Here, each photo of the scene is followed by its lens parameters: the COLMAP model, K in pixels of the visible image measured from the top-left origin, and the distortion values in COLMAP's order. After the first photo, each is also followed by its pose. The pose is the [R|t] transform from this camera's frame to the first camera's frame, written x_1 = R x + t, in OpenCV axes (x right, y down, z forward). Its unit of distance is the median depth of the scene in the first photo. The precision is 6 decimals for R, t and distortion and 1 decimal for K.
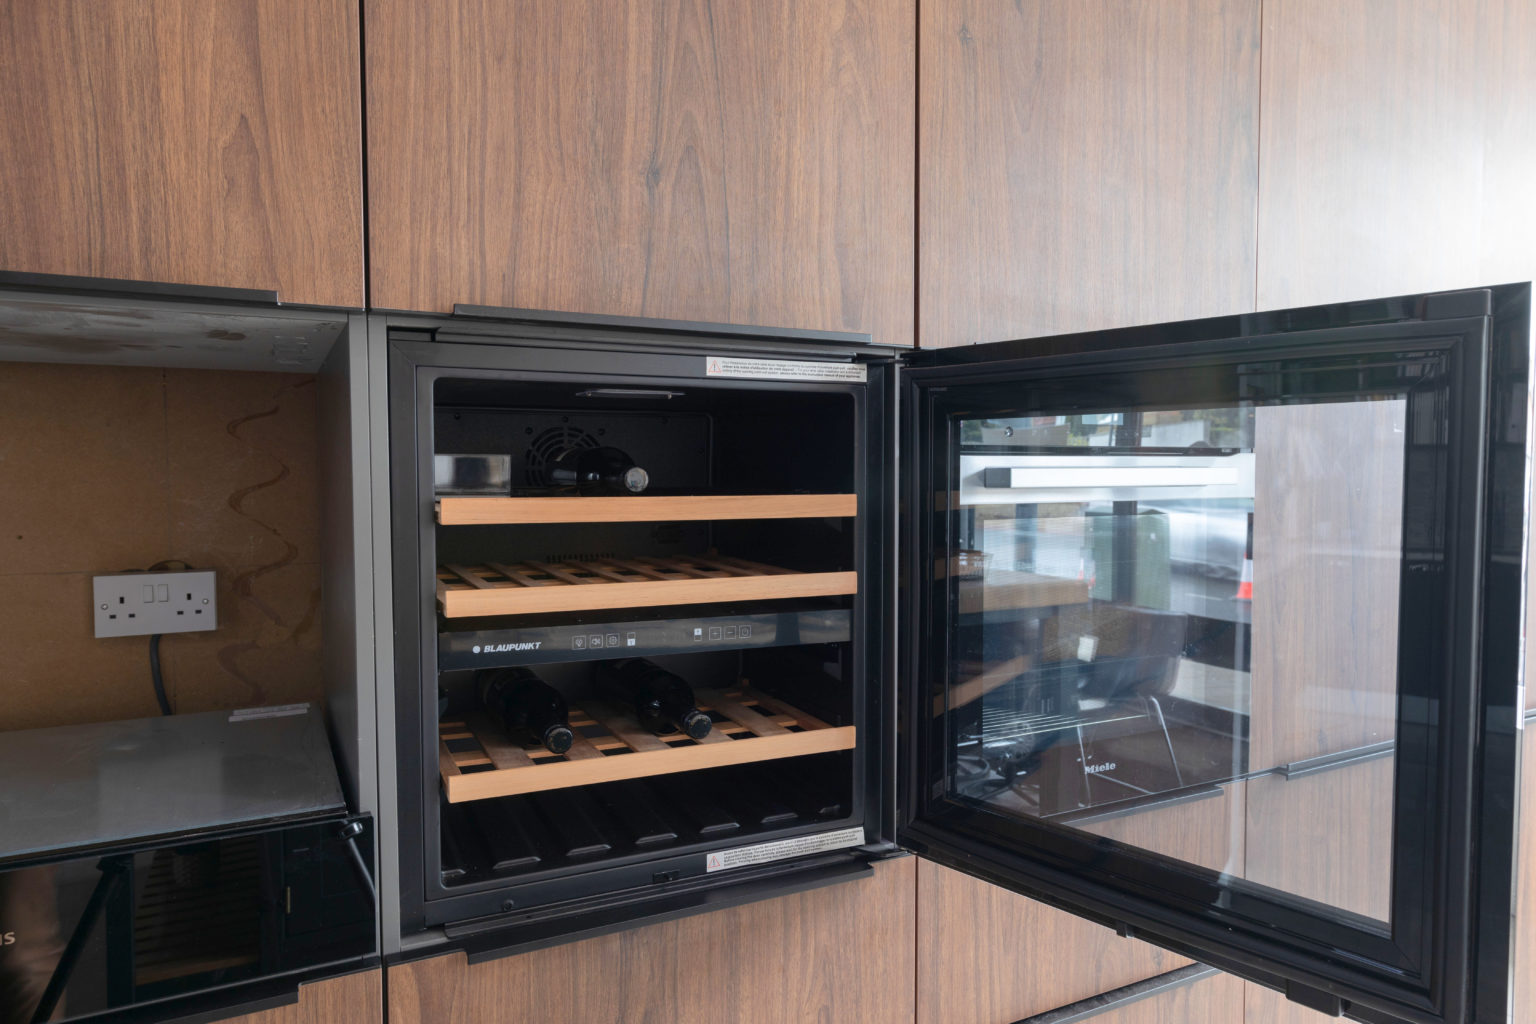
lens RADIAL K [[977.8, 0, 775.8], [0, 977.8, 527.1], [0, 0, 1]] dist [-0.001645, 0.008099]
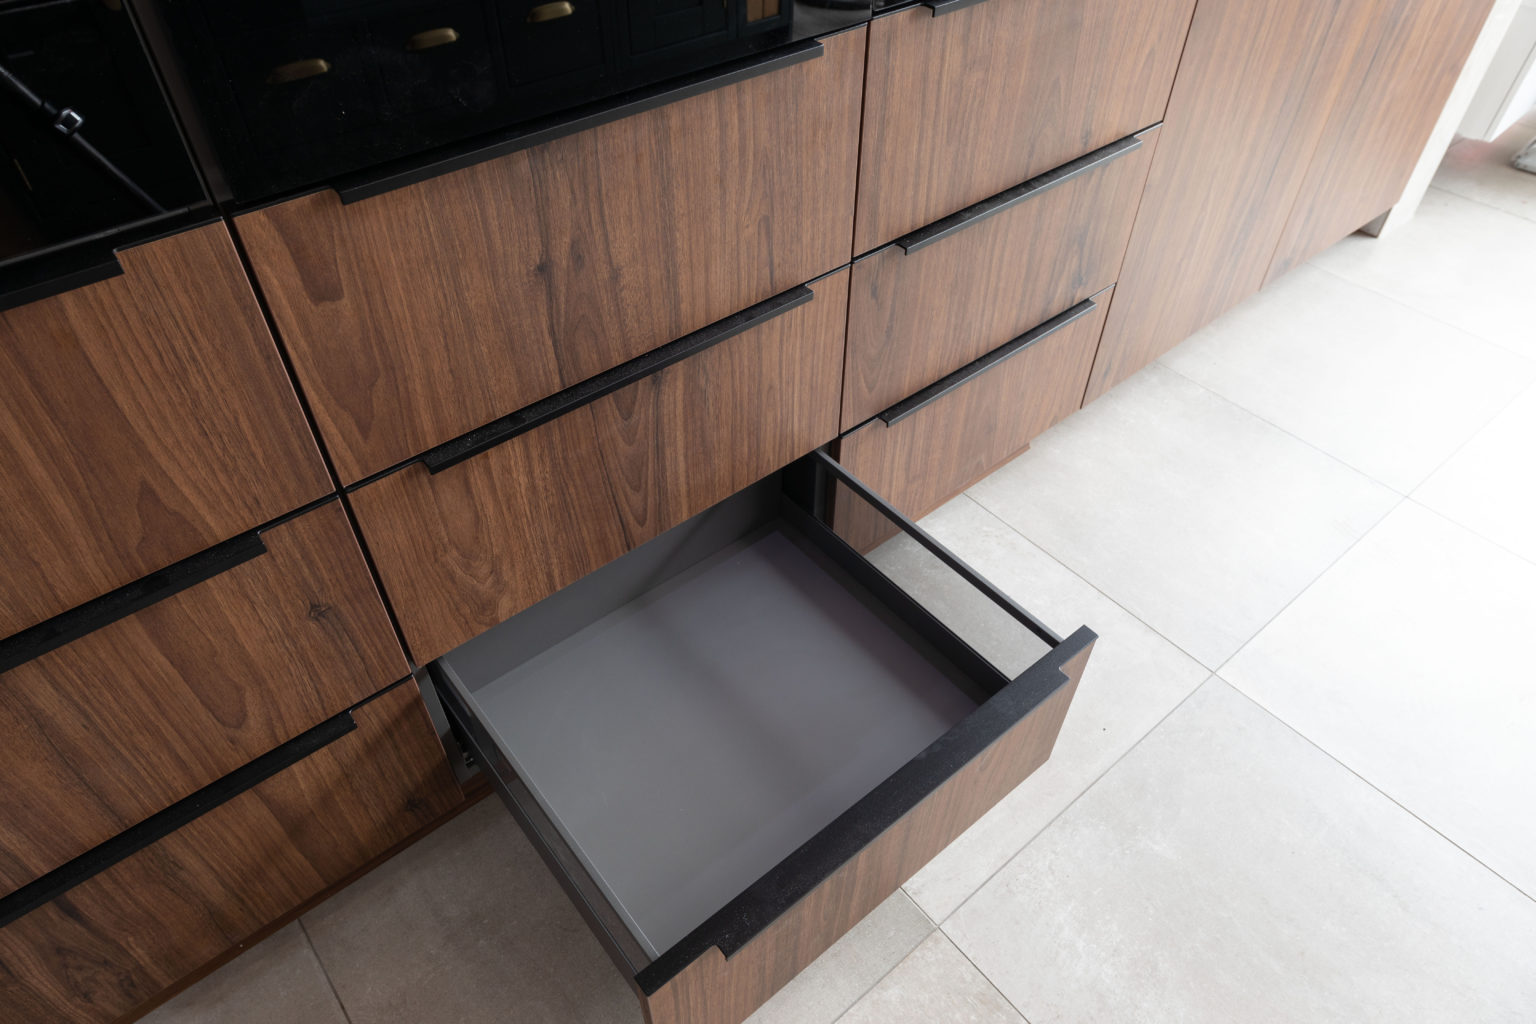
lens RADIAL K [[977.8, 0, 764.3], [0, 977.8, 512.9], [0, 0, 1]] dist [-0.001645, 0.008099]
pose [[0.979047, -0.140060, 0.147819, -0.111896], [0.004466, 0.740497, 0.672045, 0.094336], [-0.203586, -0.657303, 0.725607, 0.184468]]
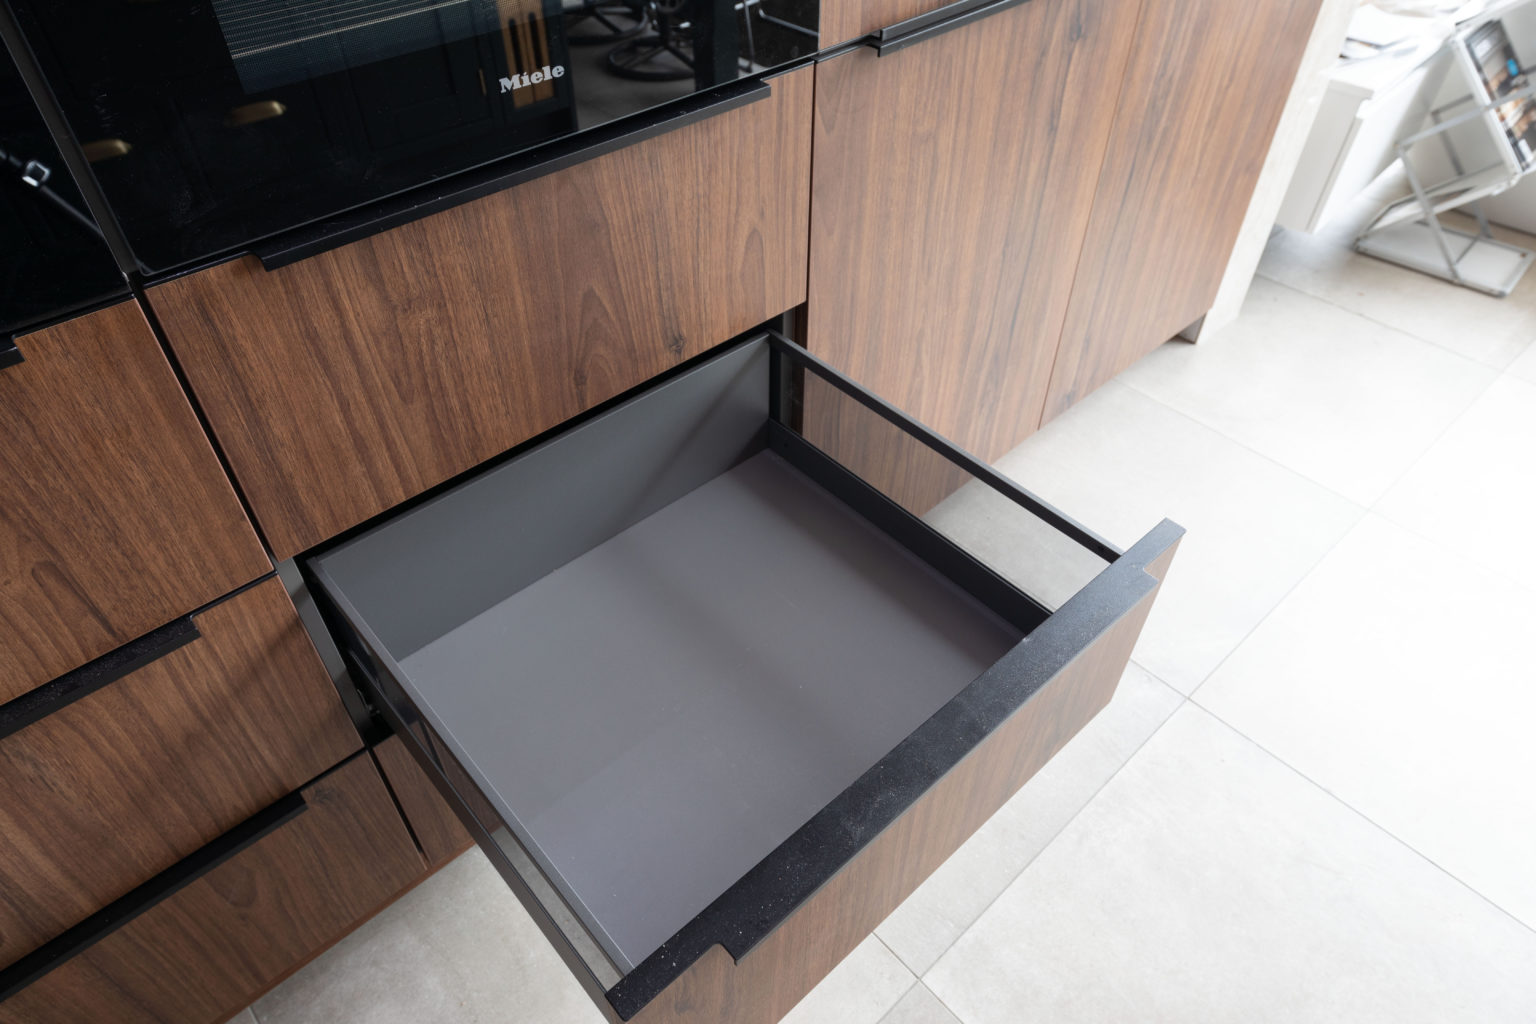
lens RADIAL K [[977.8, 0, 768.4], [0, 977.8, 513.5], [0, 0, 1]] dist [-0.001645, 0.008099]
pose [[0.966839, -0.174961, 0.186043, 0.355746], [0.009382, 0.752310, 0.658742, 0.076925], [-0.255216, -0.635152, 0.729004, 0.455808]]
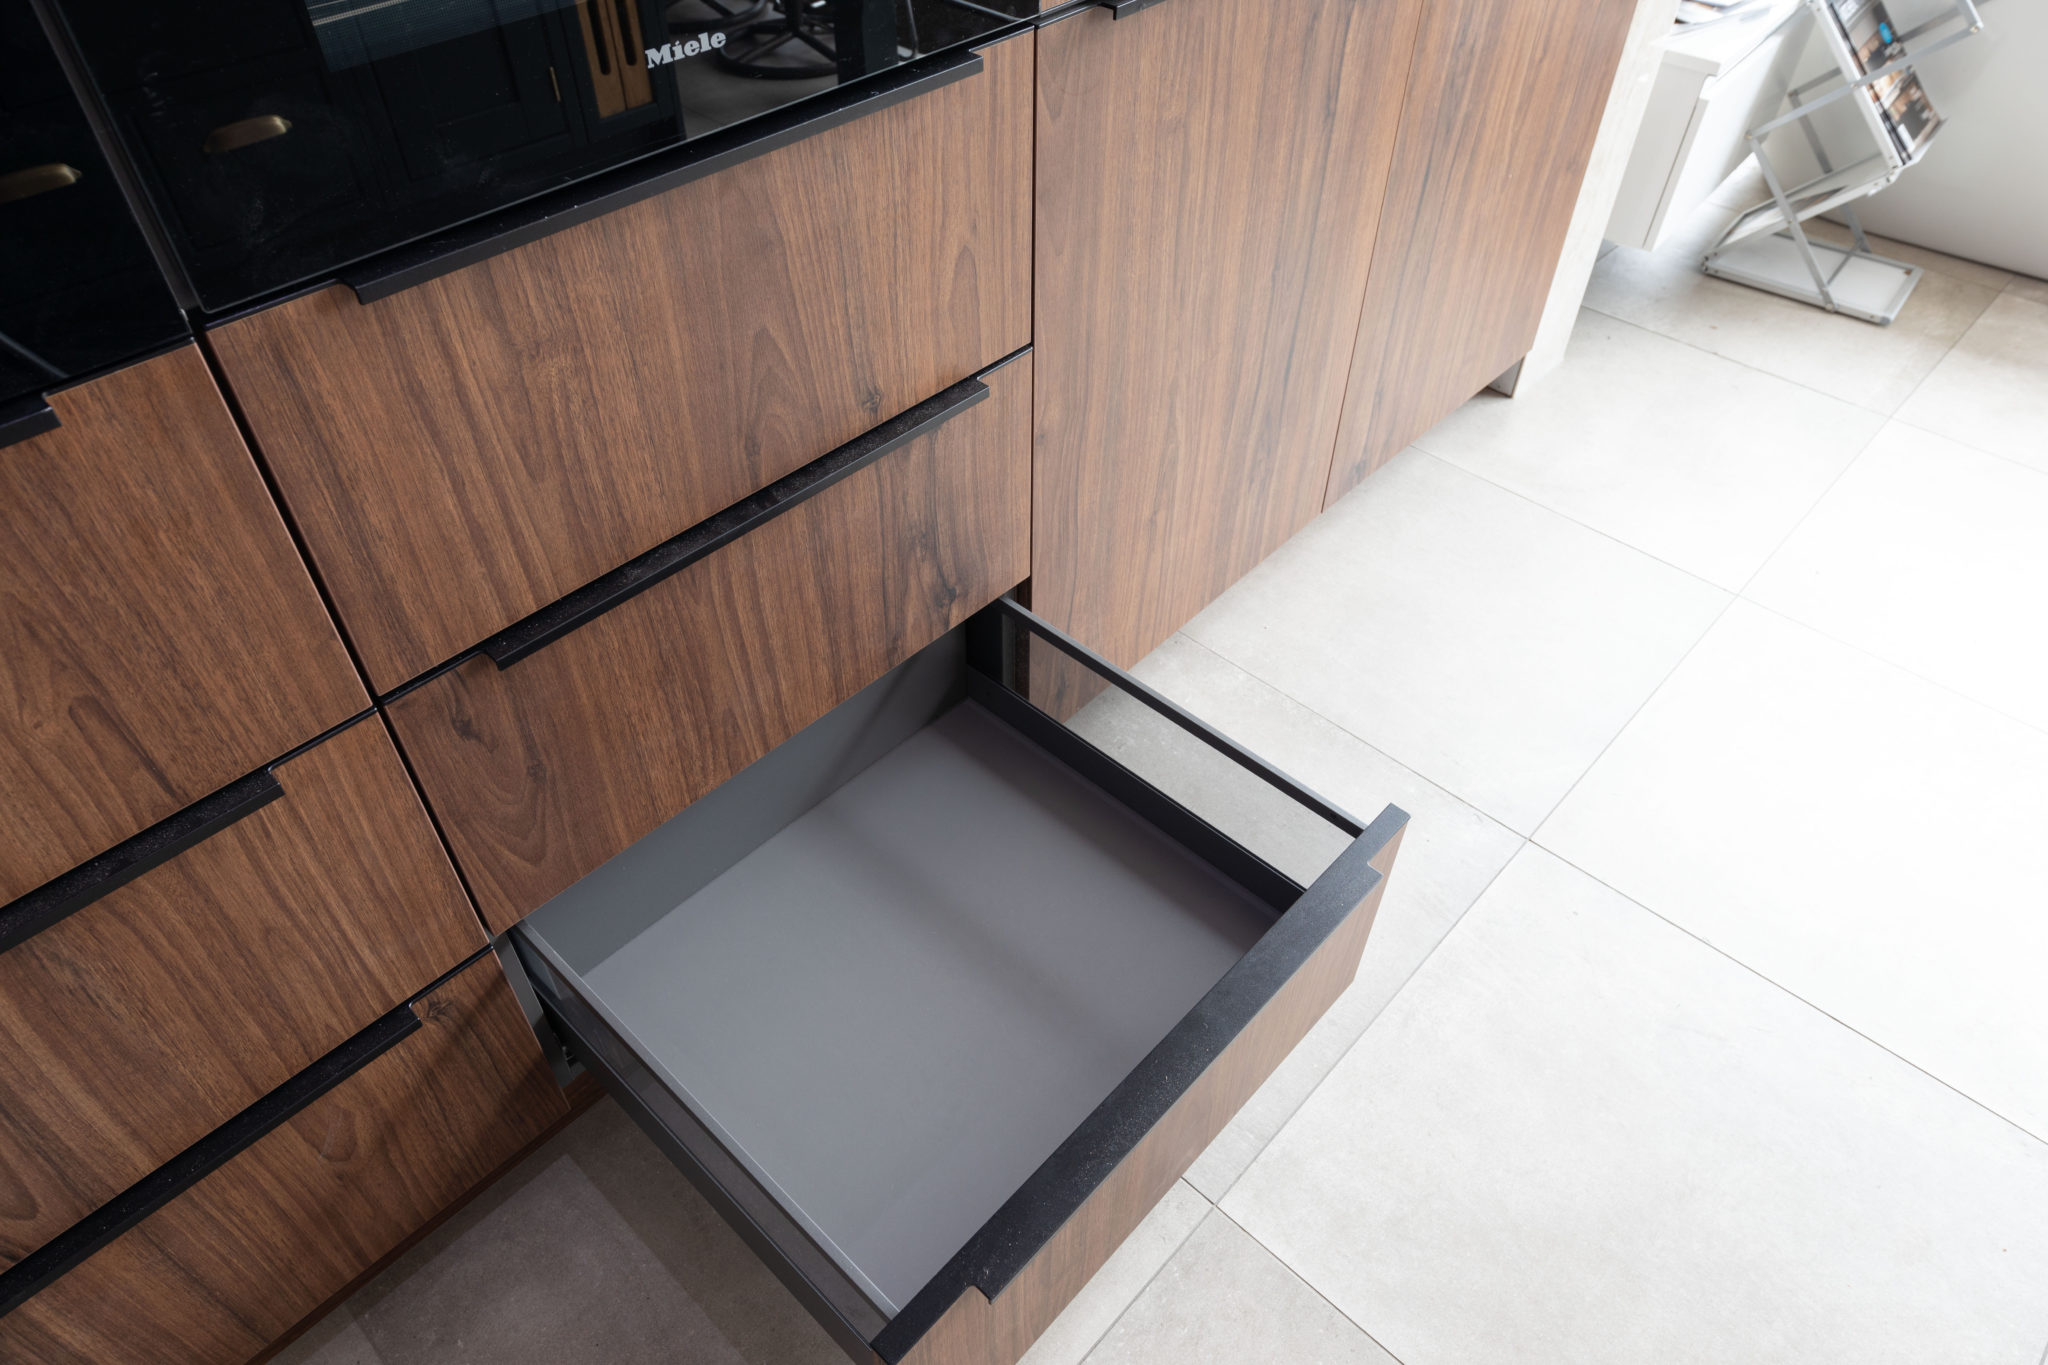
lens RADIAL K [[1303.7, 0, 1022.2], [0, 1303.7, 684.8], [0, 0, 1]] dist [-0.001645, 0.008099]
pose [[0.945152, -0.226123, 0.235703, 0.308720], [0.010253, 0.741804, 0.670539, 0.080212], [-0.326469, -0.631344, 0.703436, 0.419129]]
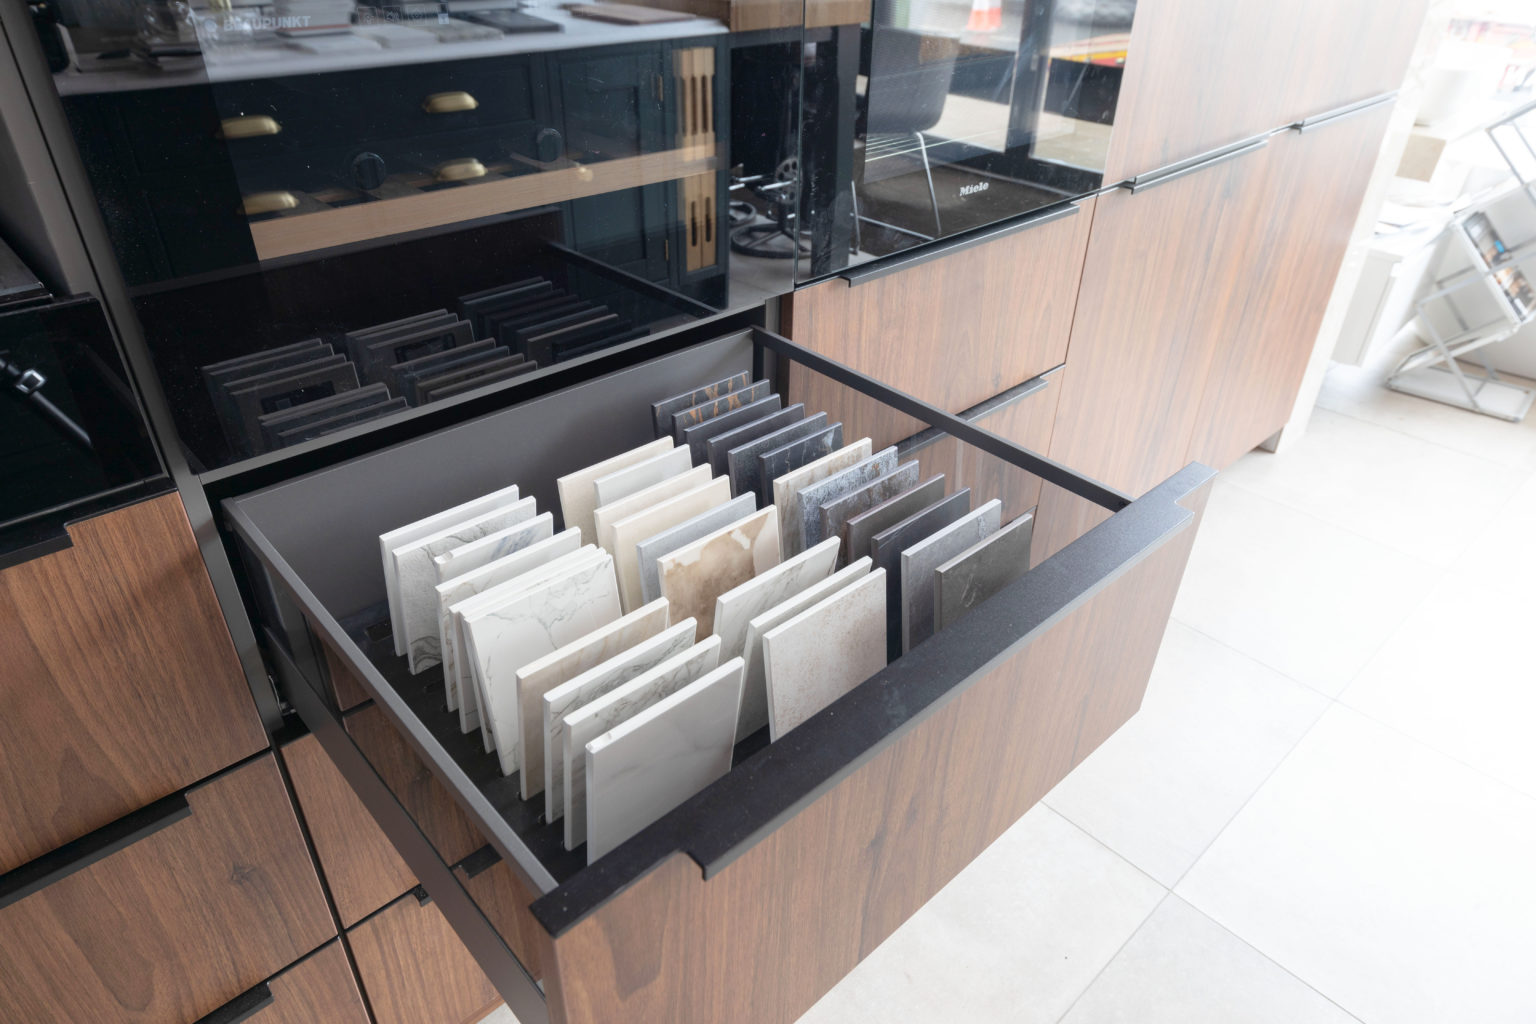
lens RADIAL K [[977.8, 0, 767.2], [0, 977.8, 515.7], [0, 0, 1]] dist [-0.001645, 0.008099]
pose [[0.965036, -0.128228, 0.228611, -0.104558], [-0.005092, 0.862836, 0.505459, 0.060343], [-0.262068, -0.488950, 0.832015, 0.178975]]
